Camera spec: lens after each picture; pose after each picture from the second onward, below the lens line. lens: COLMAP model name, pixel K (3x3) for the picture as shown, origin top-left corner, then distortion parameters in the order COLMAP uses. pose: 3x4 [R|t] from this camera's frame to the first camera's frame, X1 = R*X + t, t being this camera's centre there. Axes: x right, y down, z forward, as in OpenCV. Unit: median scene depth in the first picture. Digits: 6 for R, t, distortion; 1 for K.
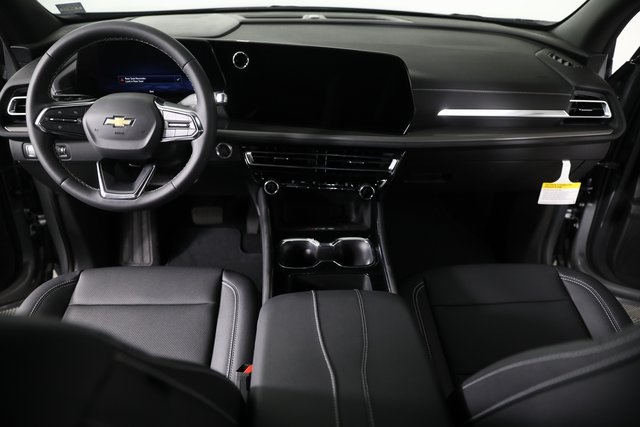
lens RADIAL K [[430.8, 0, 320.2], [0, 430.8, 212.1], [0, 0, 1]] dist [-0.102281, 0.061743]
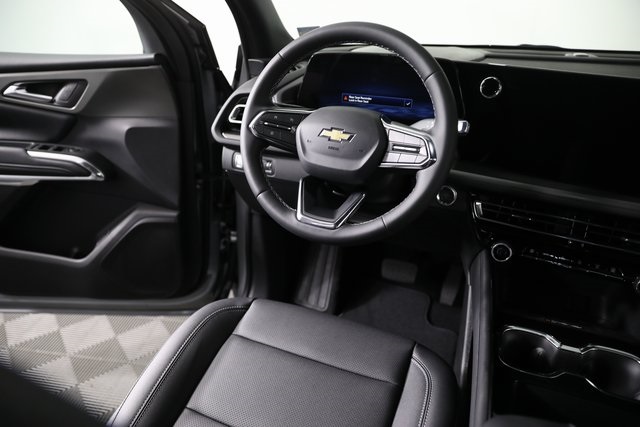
lens RADIAL K [[430.8, 0, 319.4], [0, 430.8, 213.2], [0, 0, 1]] dist [-0.102281, 0.061743]
pose [[0.896749, 0.172001, -0.407746, -0.109172], [-0.228733, 0.968908, -0.094331, 0.019114], [0.378844, 0.177856, 0.908210, 0.195987]]
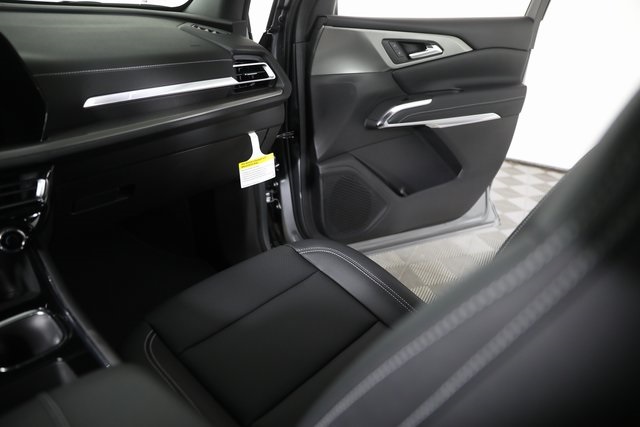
lens RADIAL K [[430.8, 0, 311.9], [0, 430.8, 214.7], [0, 0, 1]] dist [-0.102281, 0.061743]
pose [[0.713274, -0.309937, 0.628633, 0.051059], [0.369922, 0.928287, 0.037946, 0.057304], [-0.595313, 0.205480, 0.776776, 0.263126]]
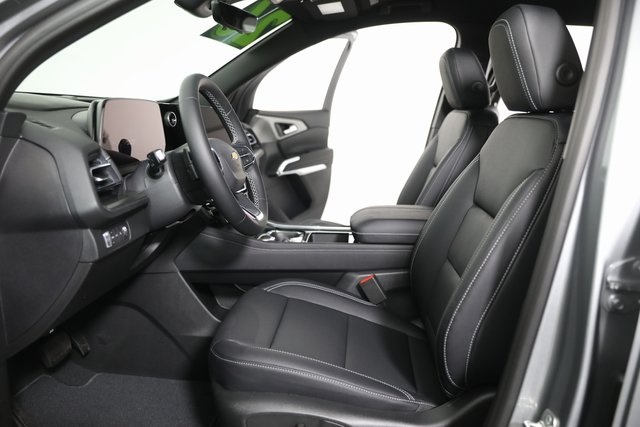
lens RADIAL K [[561.3, 0, 315.9], [0, 561.3, 212.9], [0, 0, 1]] dist [-0.030818, -0.000869]
pose [[0.112975, -0.192271, 0.974817, -1.603145], [0.495552, 0.861269, 0.112444, -0.119090], [-0.861200, 0.470369, 0.192581, 0.490427]]
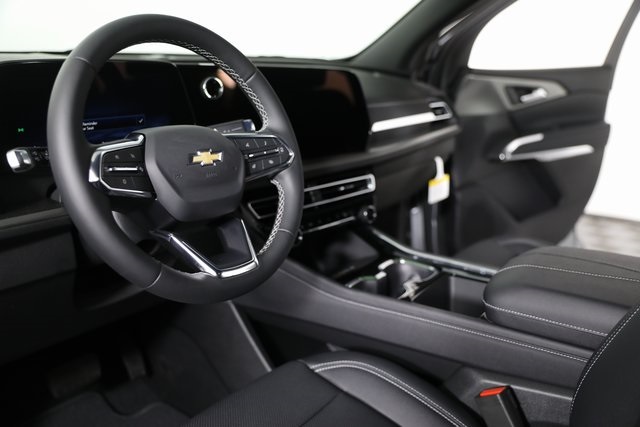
lens RADIAL K [[571.2, 0, 309.5], [0, 571.2, 214.4], [0, 0, 1]] dist [-0.030662, -0.007692]
pose [[0.633619, -0.216350, 0.742778, -0.859924], [0.405576, 0.910485, -0.080774, -0.000062], [-0.658813, 0.352433, 0.664648, 0.280109]]
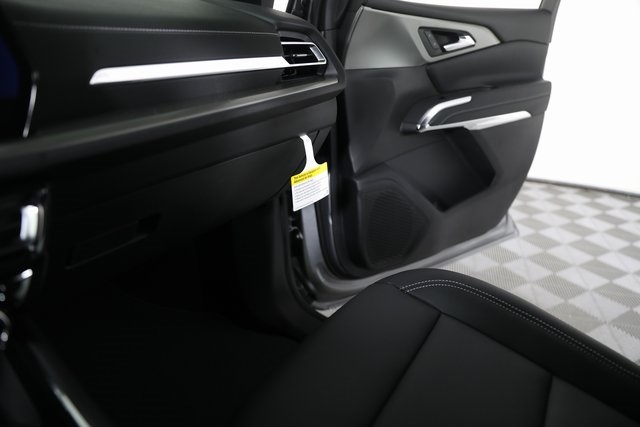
lens RADIAL K [[430.8, 0, 317.0], [0, 430.8, 210.2], [0, 0, 1]] dist [-0.102281, 0.061743]
pose [[0.580327, -0.309031, 0.753472, 0.054845], [0.448217, 0.893671, 0.021313, -0.022930], [-0.679942, 0.325350, 0.657134, 0.619722]]
